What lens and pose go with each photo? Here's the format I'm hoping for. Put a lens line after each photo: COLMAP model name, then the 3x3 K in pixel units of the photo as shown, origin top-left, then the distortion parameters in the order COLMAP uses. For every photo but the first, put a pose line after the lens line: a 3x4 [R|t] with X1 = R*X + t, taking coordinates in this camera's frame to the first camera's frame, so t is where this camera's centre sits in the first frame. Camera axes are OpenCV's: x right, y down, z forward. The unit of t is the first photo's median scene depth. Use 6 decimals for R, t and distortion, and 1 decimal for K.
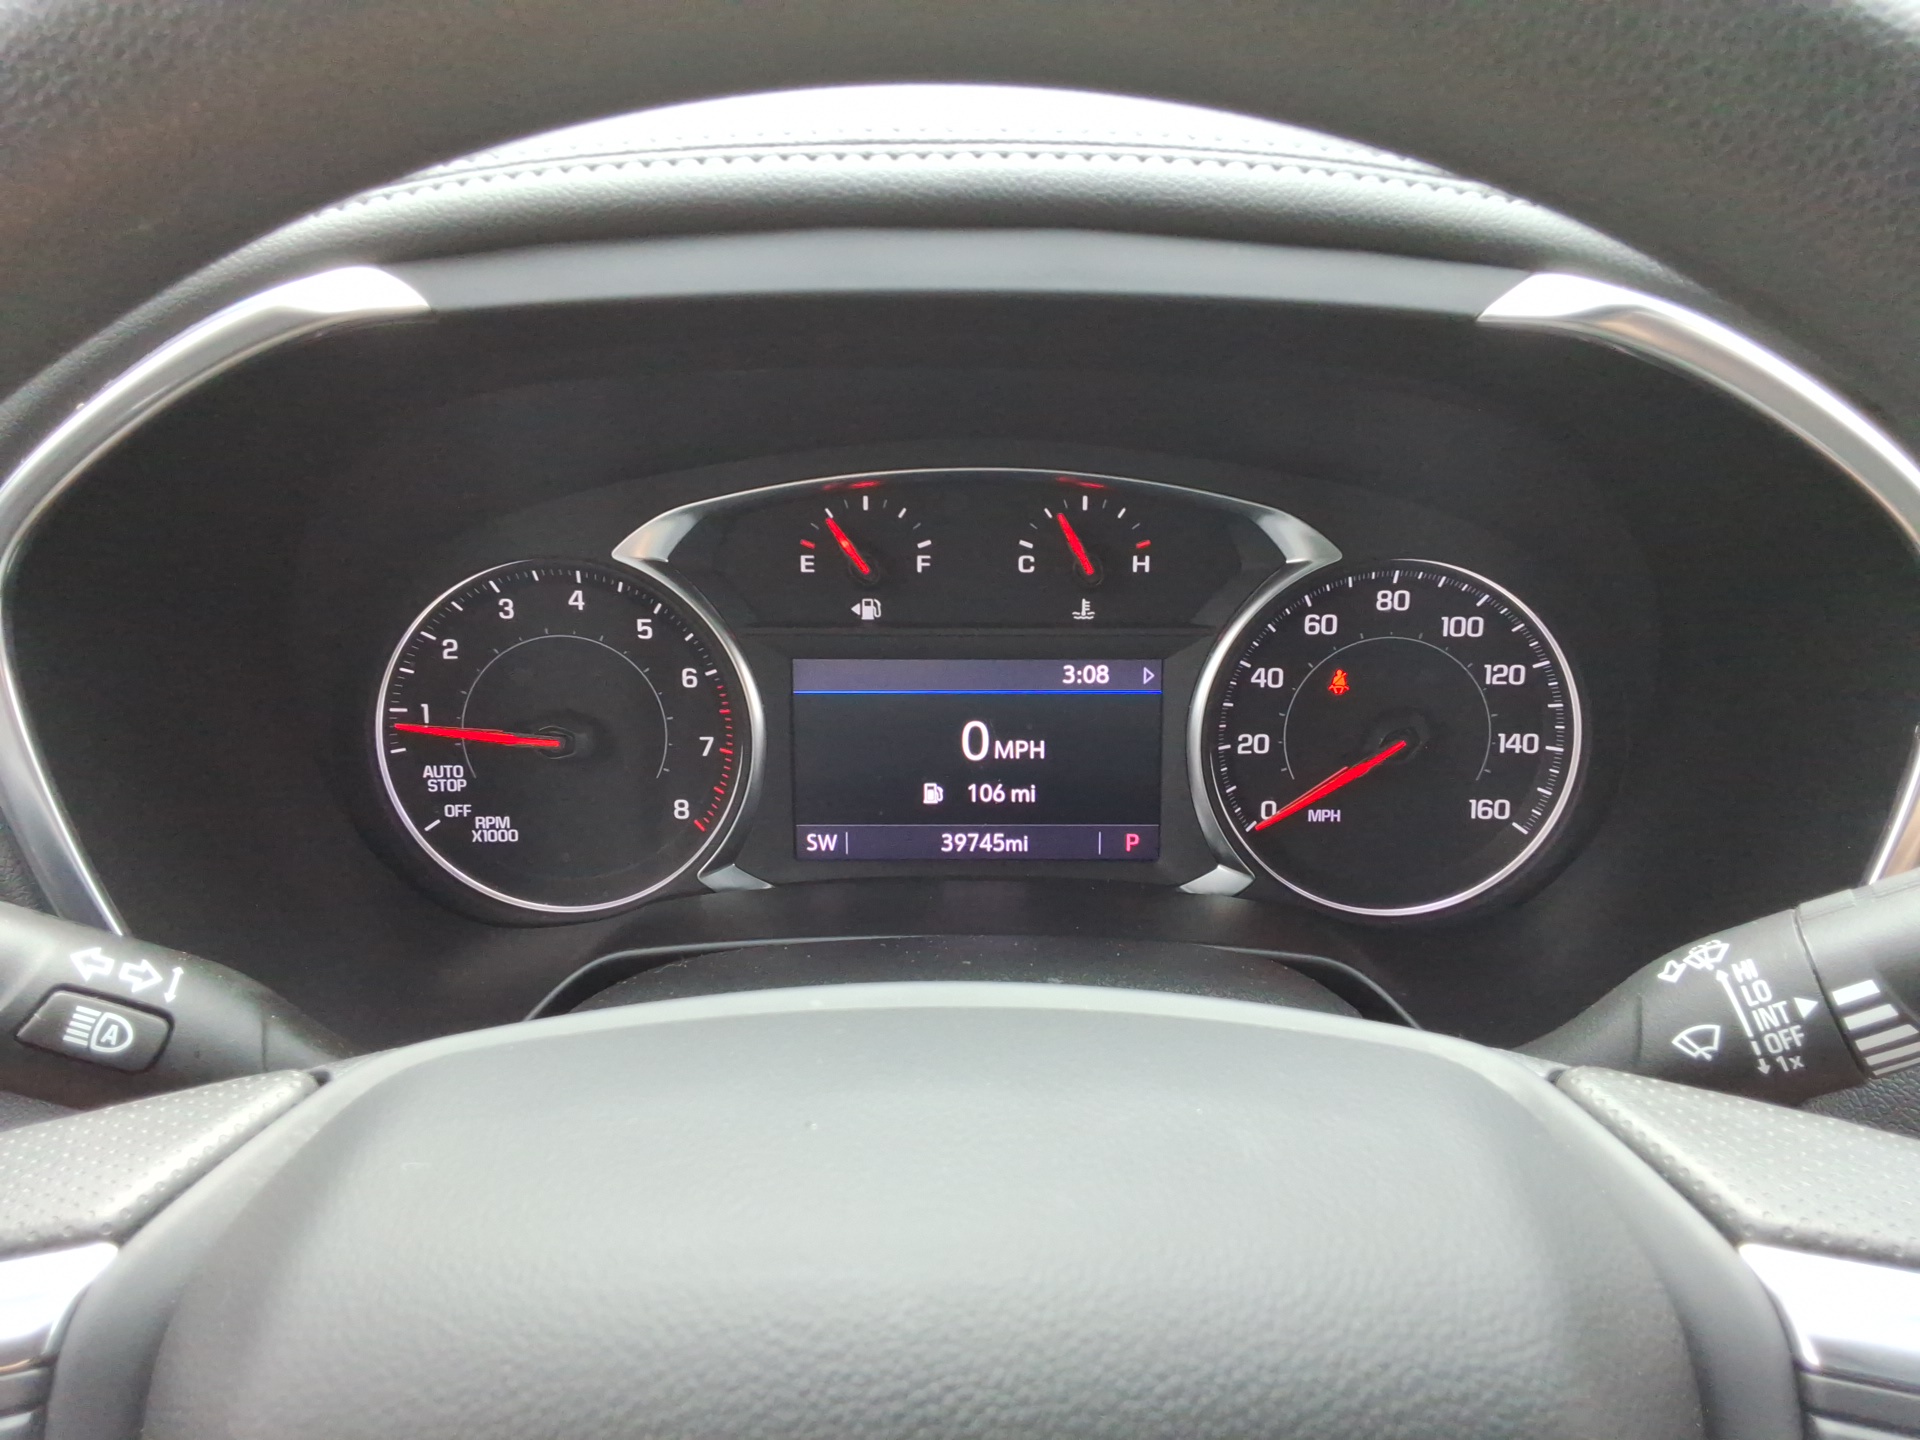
lens RADIAL K [[1542.7, 0, 970.7], [0, 1542.7, 721.3], [0, 0, 1]] dist [0.093067, -0.147250]
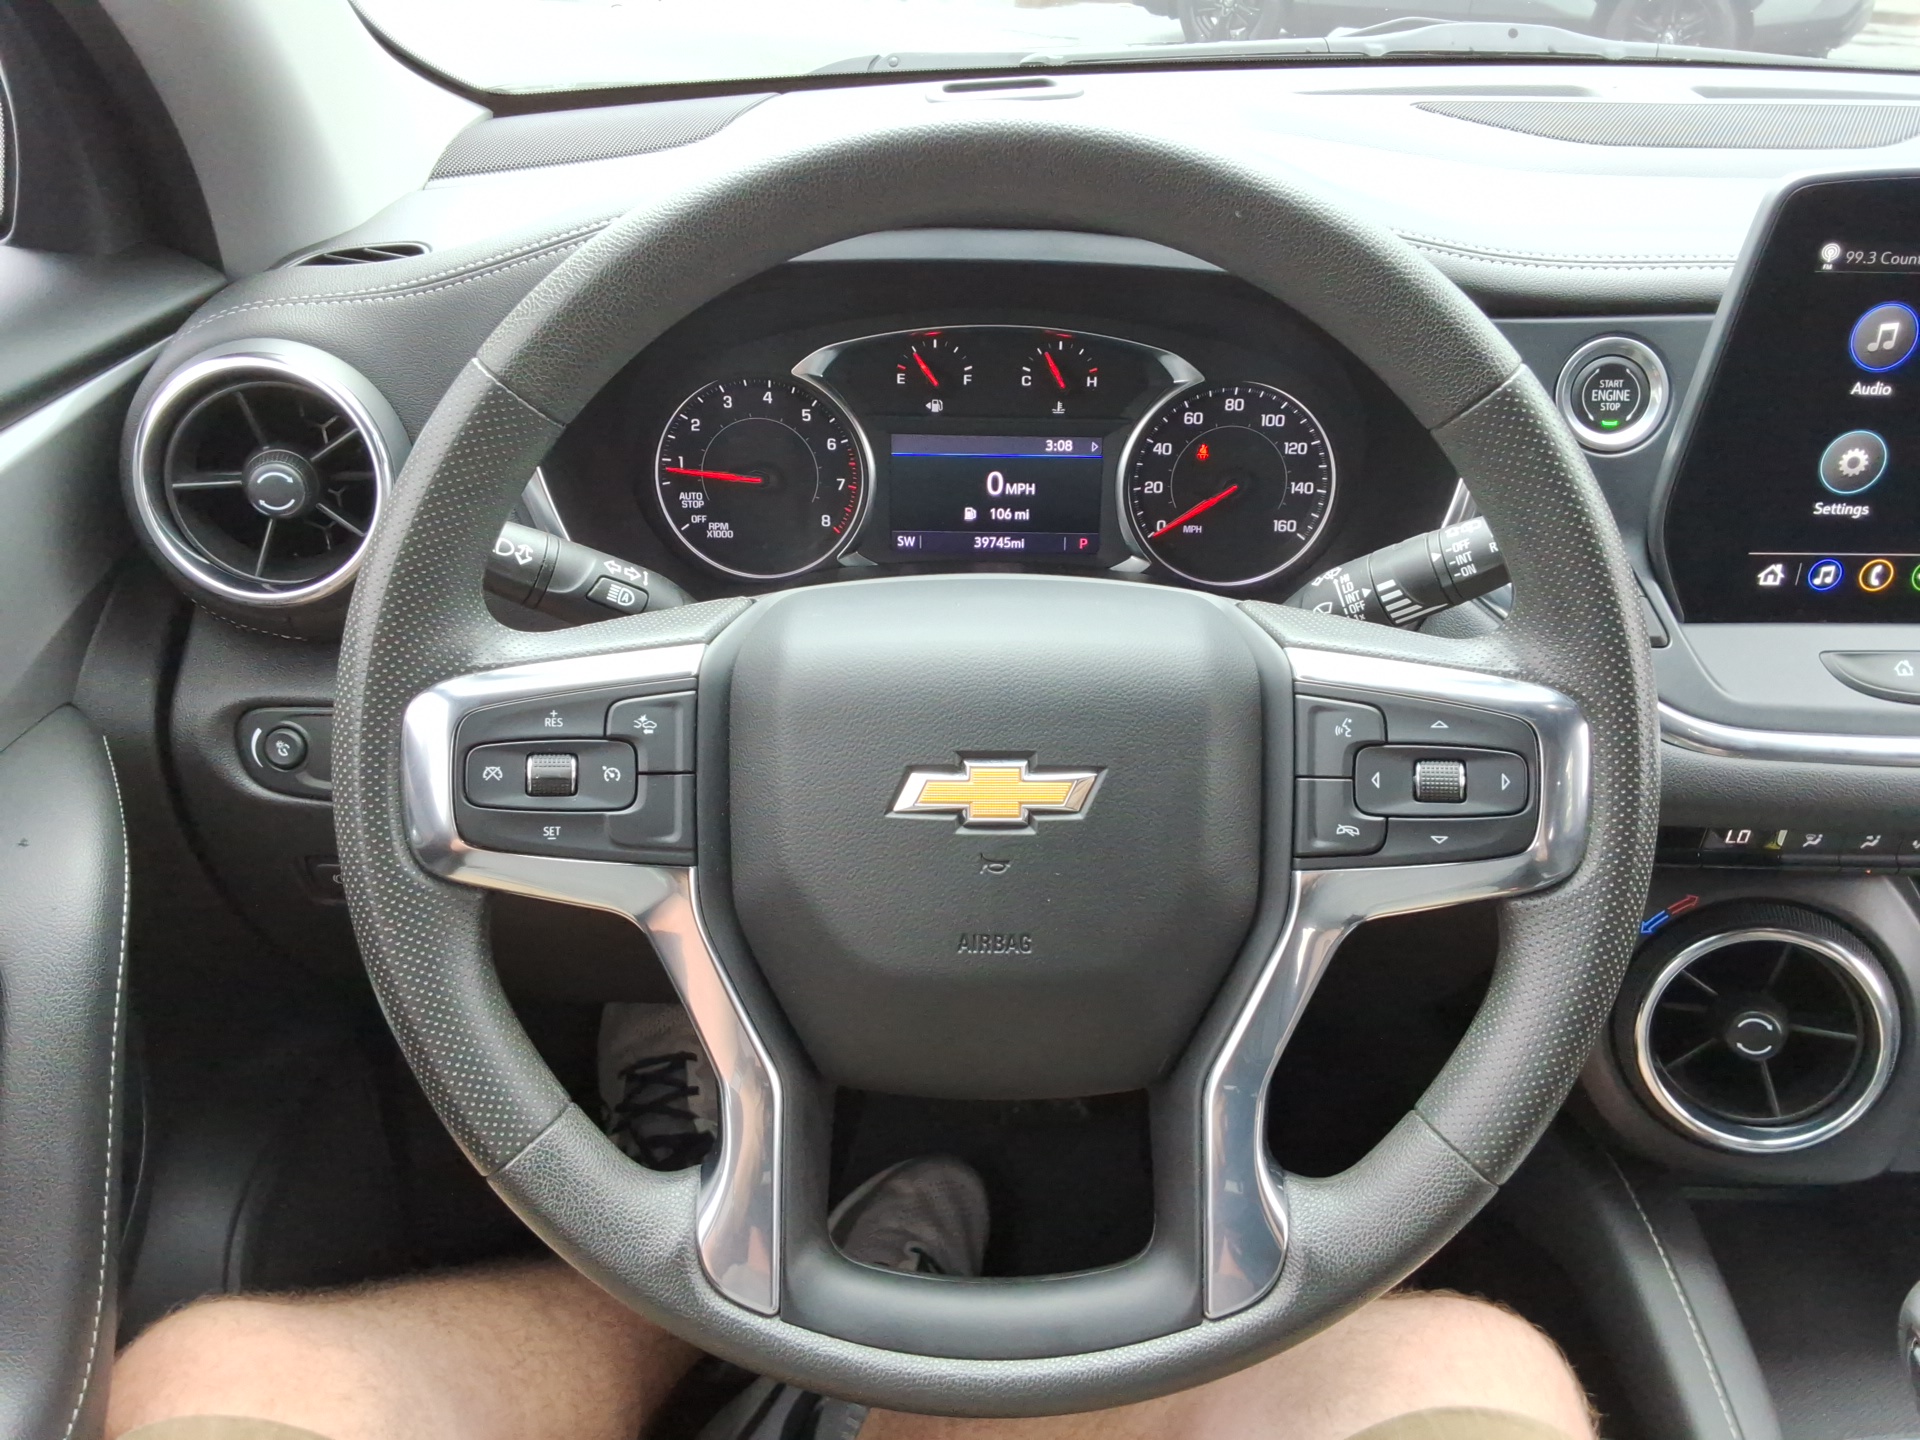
lens RADIAL K [[1542.7, 0, 974.8], [0, 1542.7, 725.5], [0, 0, 1]] dist [0.093067, -0.147250]
pose [[0.999669, 0.010253, 0.023593, -0.059003], [-0.013506, 0.989750, 0.142168, 0.035634], [-0.021893, -0.142439, 0.989561, -0.779768]]
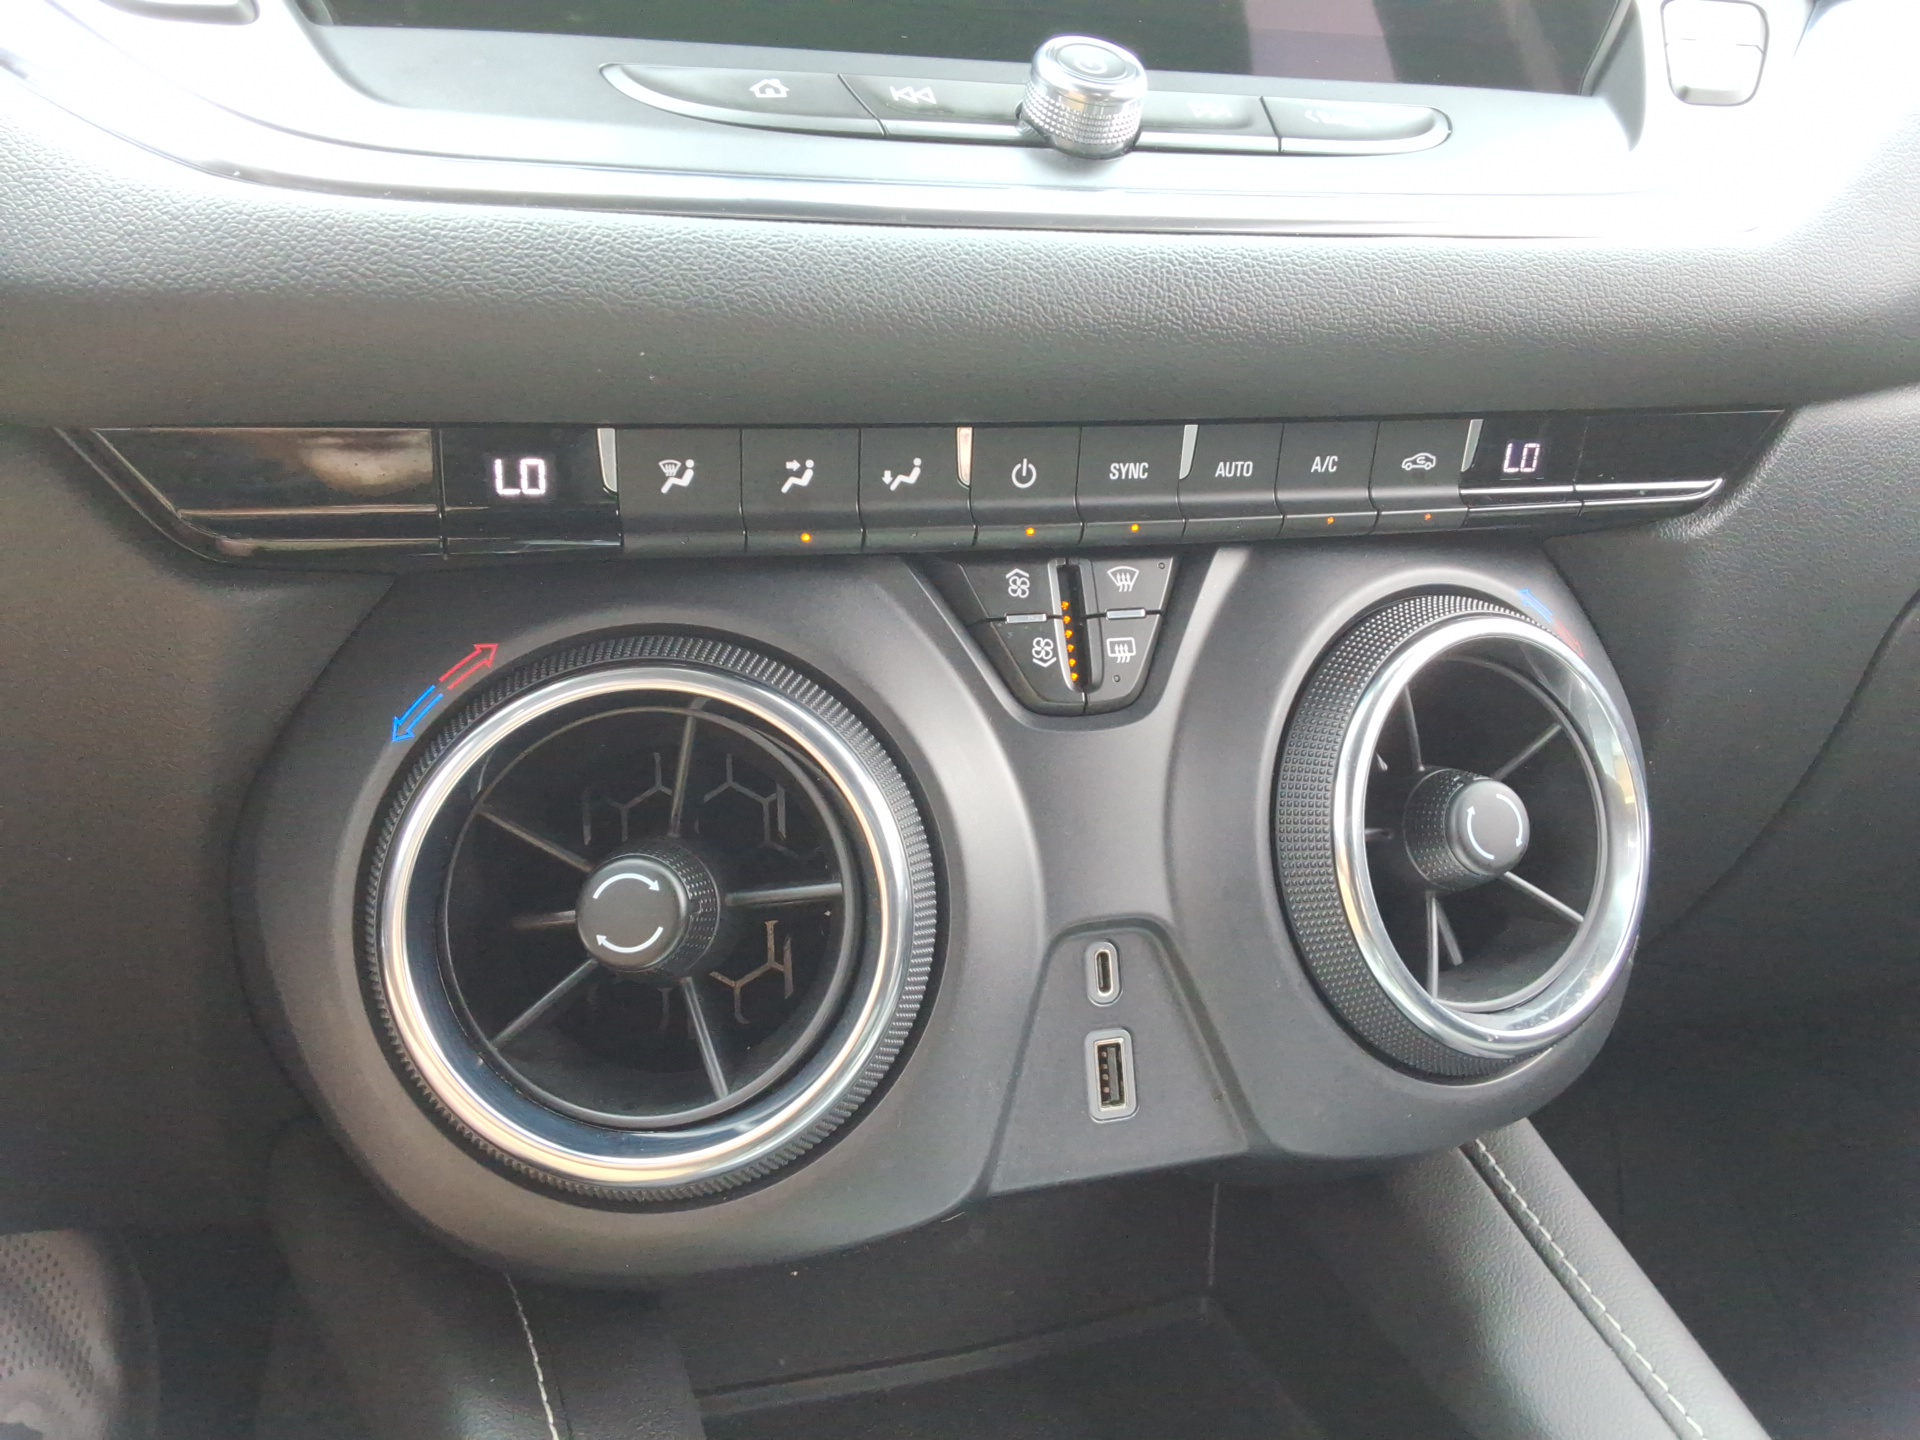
lens RADIAL K [[1513.1, 0, 970.8], [0, 1513.1, 712.7], [0, 0, 1]] dist [0.057151, -0.069901]
pose [[0.948517, -0.056446, 0.311657, 0.697905], [0.088490, 0.992035, -0.089640, 0.539572], [-0.304115, 0.112603, 0.945957, -0.005650]]
